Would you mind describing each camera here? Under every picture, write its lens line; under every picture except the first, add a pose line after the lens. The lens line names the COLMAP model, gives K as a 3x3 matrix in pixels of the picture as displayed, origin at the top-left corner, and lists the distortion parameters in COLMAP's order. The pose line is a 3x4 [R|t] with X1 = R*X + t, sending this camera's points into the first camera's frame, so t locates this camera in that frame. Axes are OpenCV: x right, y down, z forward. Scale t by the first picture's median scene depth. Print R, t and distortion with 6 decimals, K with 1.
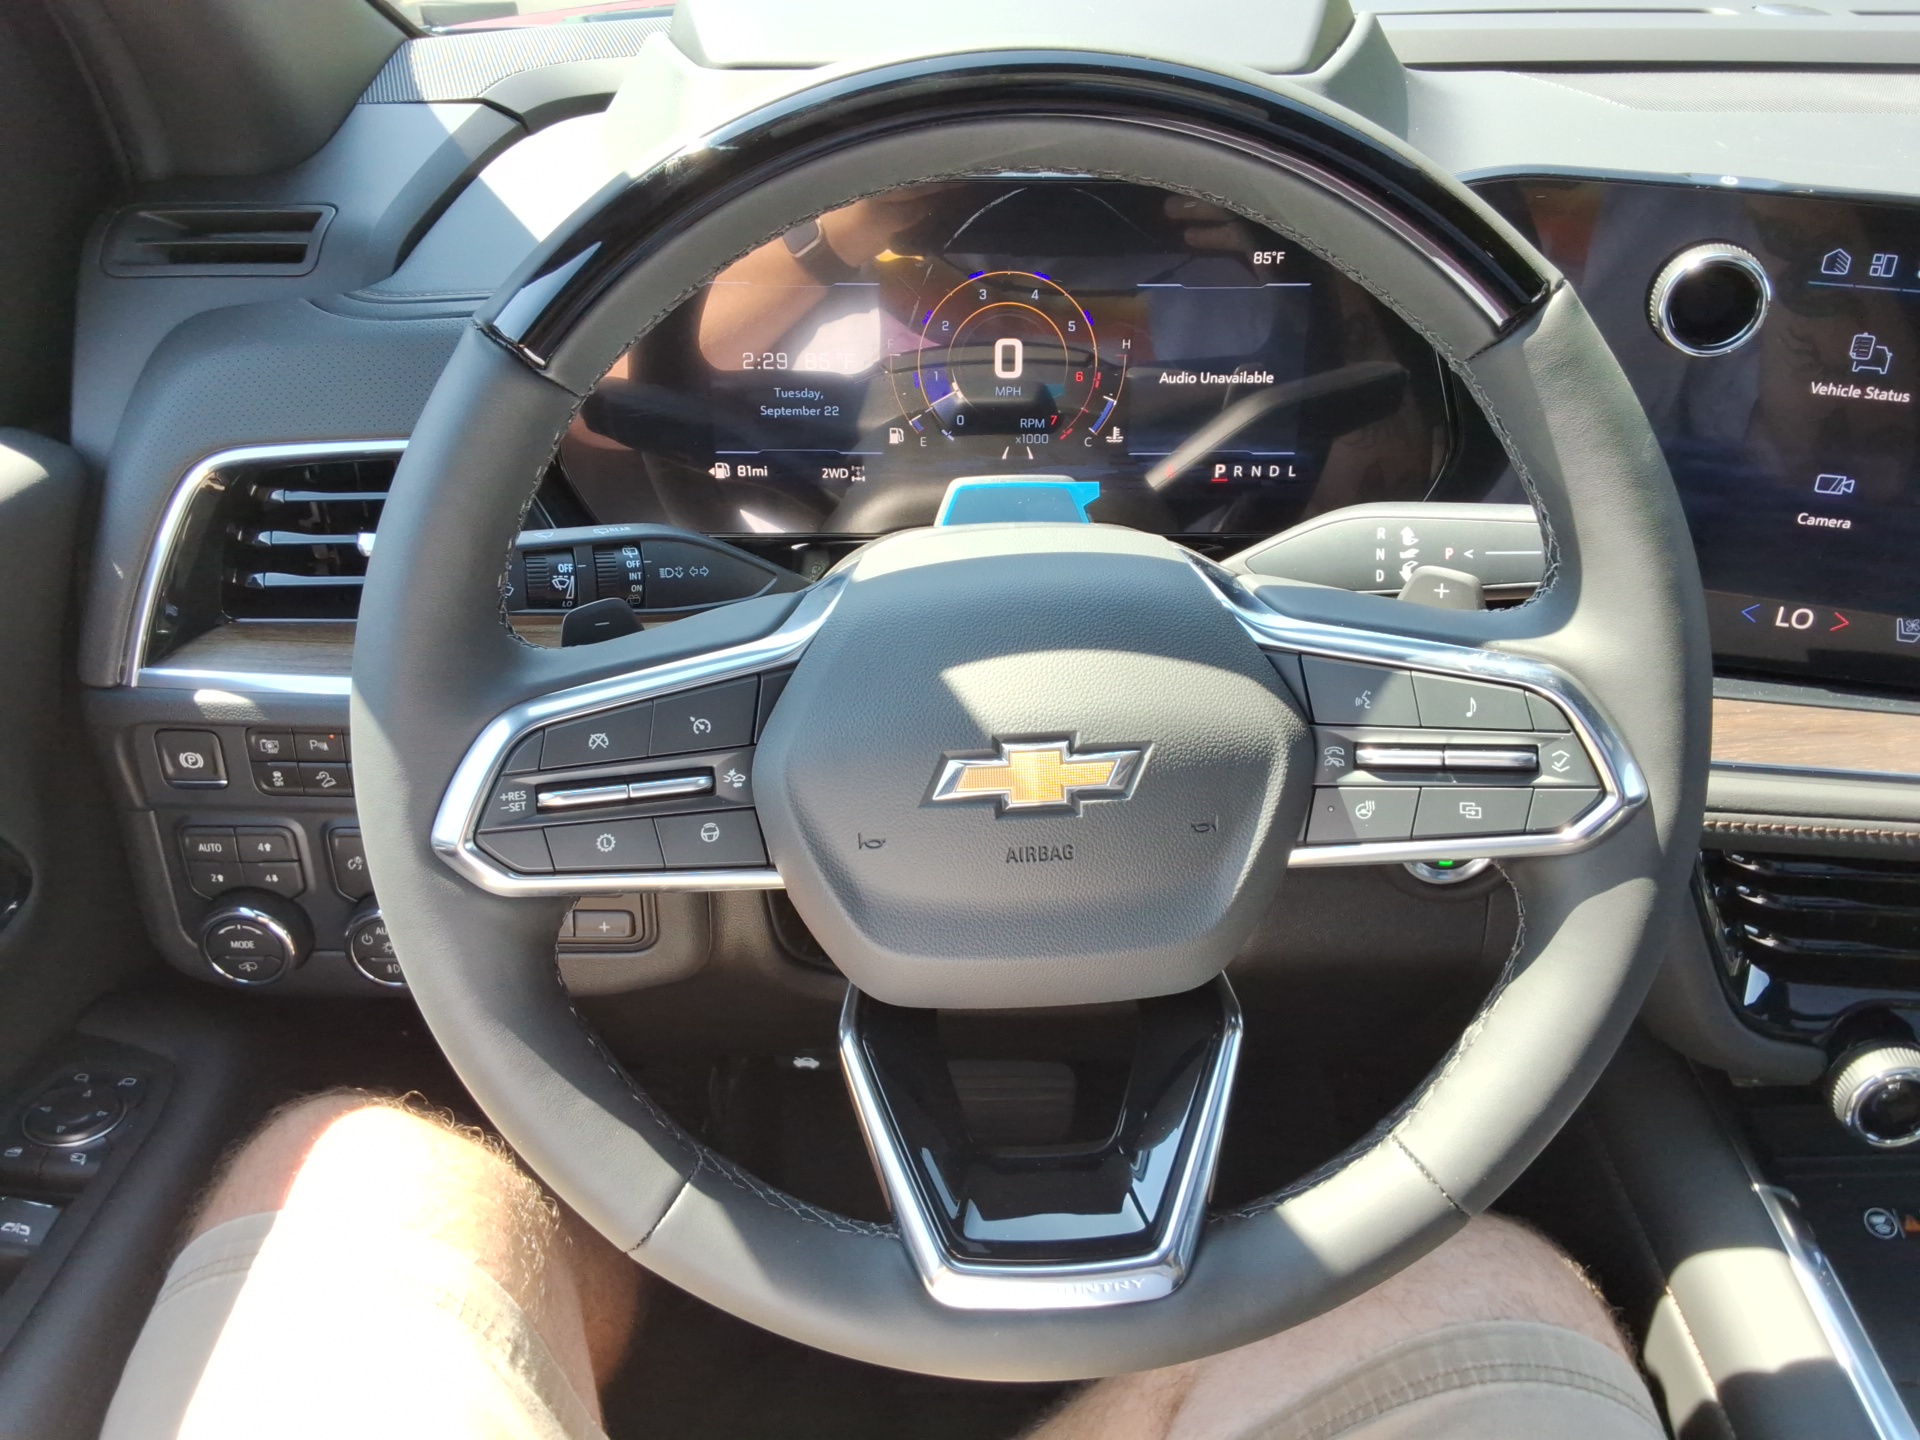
lens RADIAL K [[1568.7, 0, 972.1], [0, 1568.7, 710.0], [0, 0, 1]] dist [0.110806, -0.182634]
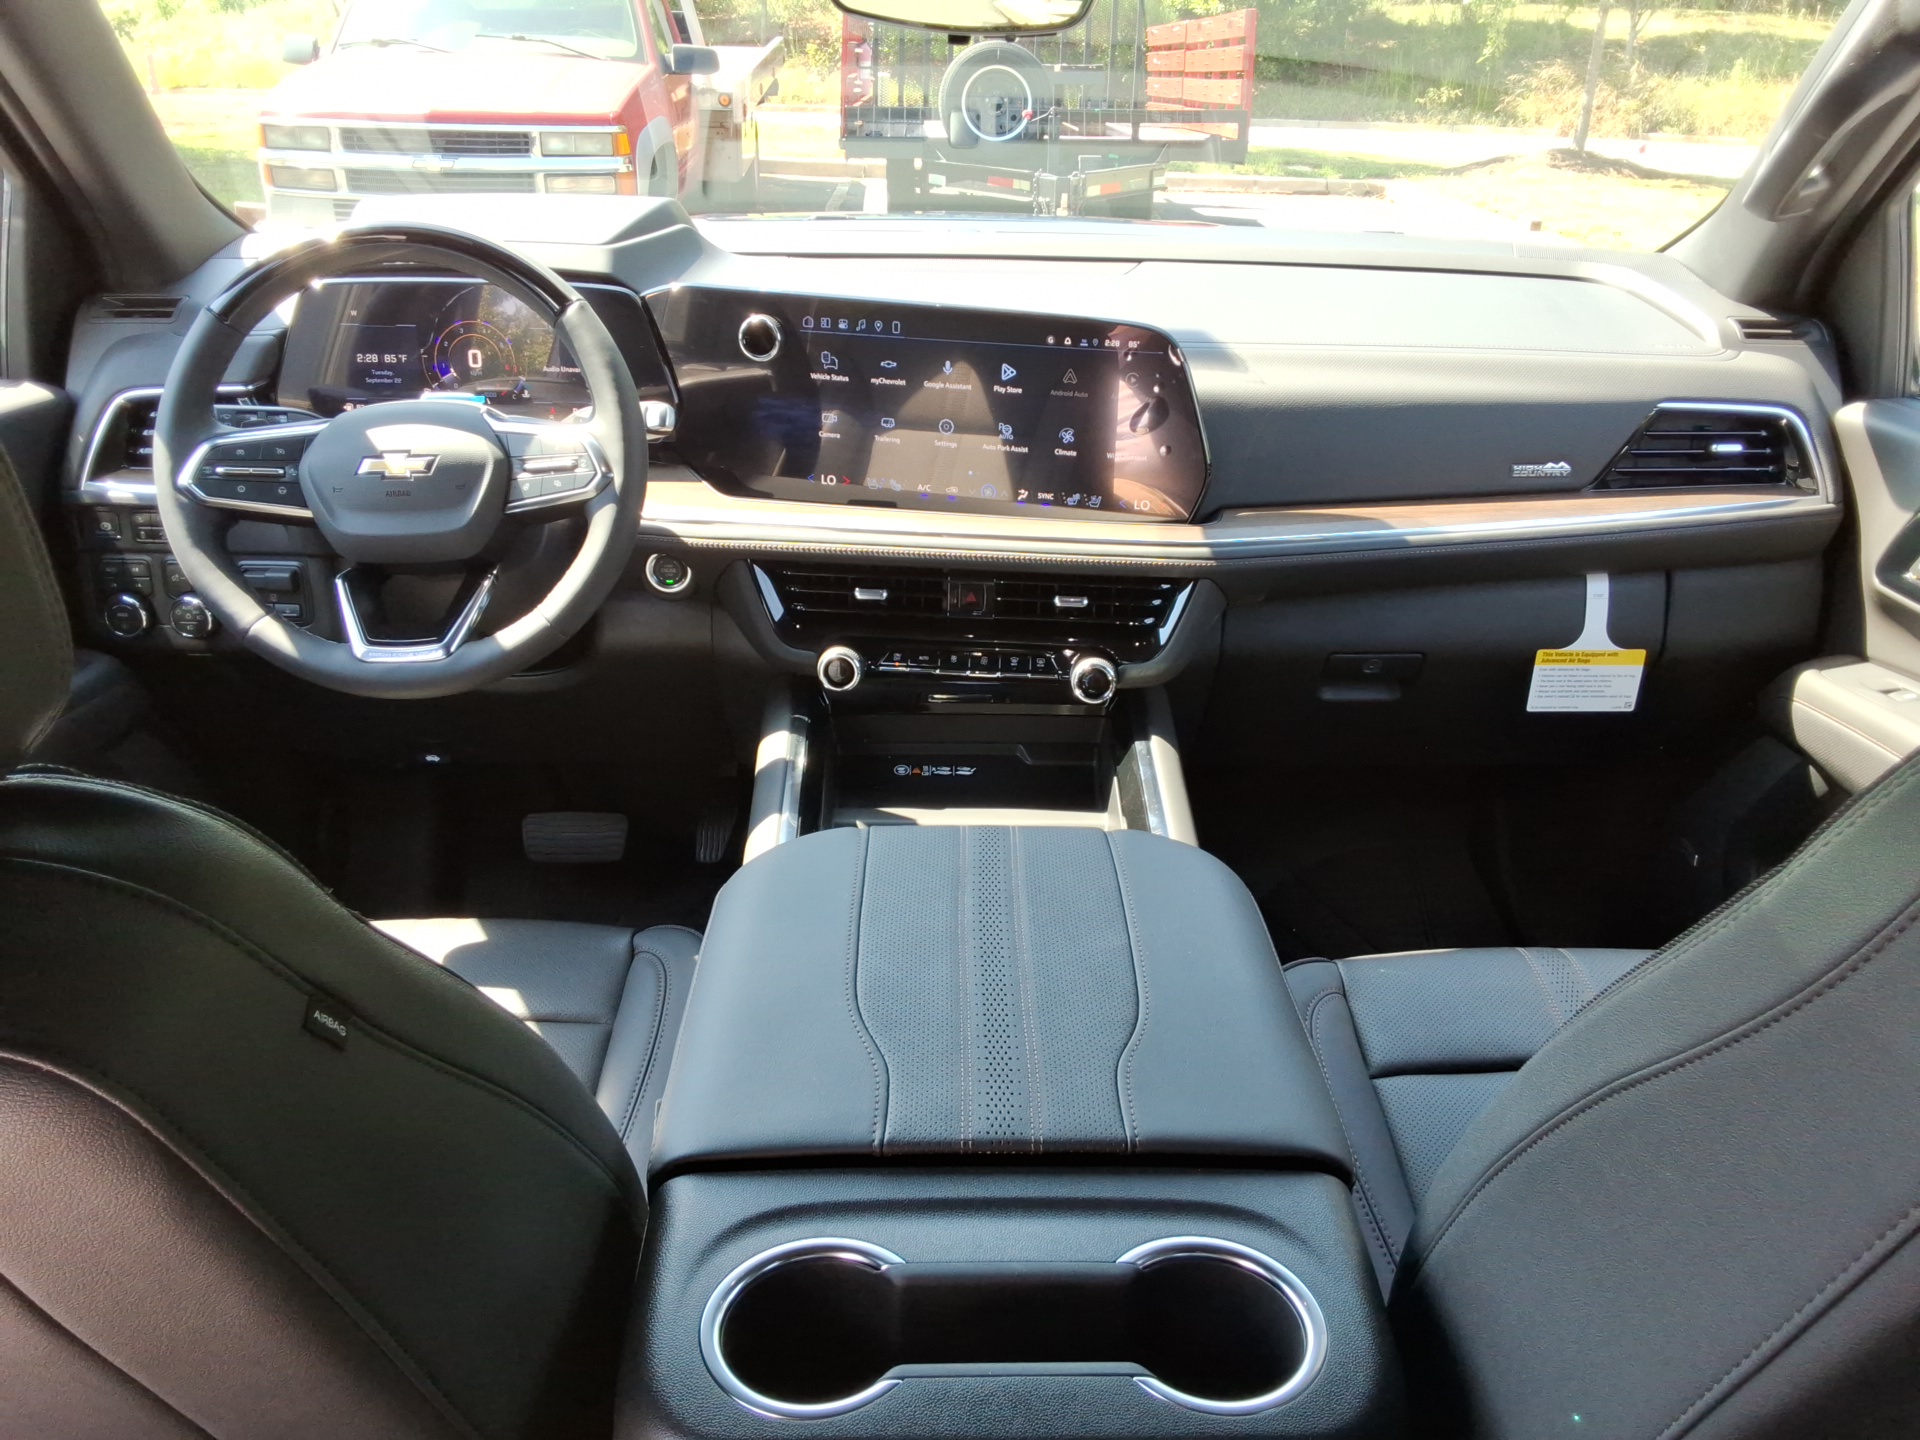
lens RADIAL K [[1548.5, 0, 966.7], [0, 1548.5, 715.7], [0, 0, 1]] dist [0.119696, -0.168682]
pose [[0.999974, 0.006236, 0.003650, 0.778580], [-0.005674, 0.990476, -0.137565, 0.640736], [-0.004473, 0.137541, 0.990486, -1.278721]]
